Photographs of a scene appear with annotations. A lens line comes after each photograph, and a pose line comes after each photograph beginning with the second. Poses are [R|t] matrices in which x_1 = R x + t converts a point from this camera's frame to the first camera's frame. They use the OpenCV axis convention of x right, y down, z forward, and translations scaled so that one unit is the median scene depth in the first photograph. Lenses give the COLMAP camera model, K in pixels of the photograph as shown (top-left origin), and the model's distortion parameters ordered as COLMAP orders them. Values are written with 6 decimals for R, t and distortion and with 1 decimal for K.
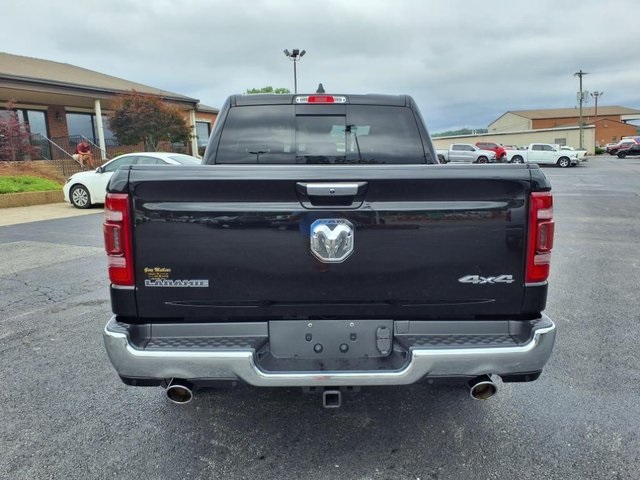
lens RADIAL K [[515.7, 0, 320.0], [0, 515.7, 240.0], [0, 0, 1]] dist [0.058242, -0.085236]
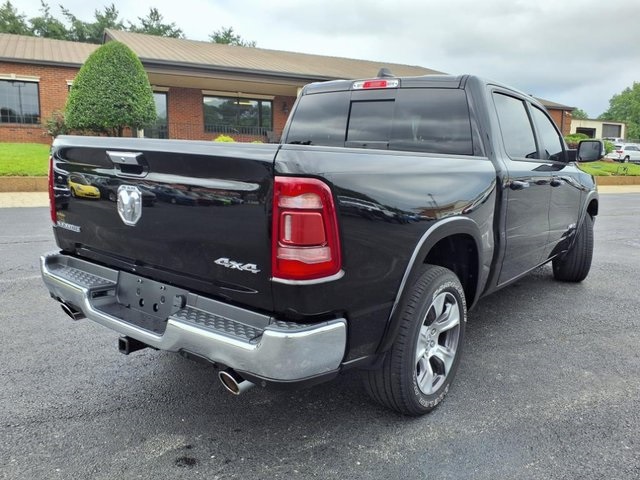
lens RADIAL K [[515.7, 0, 320.0], [0, 515.7, 240.0], [0, 0, 1]] dist [0.058242, -0.085236]
pose [[0.784971, 0.142176, -0.602998, 0.998782], [-0.140750, 0.988786, 0.049912, -0.036435], [0.603332, 0.045693, 0.796180, 0.344978]]
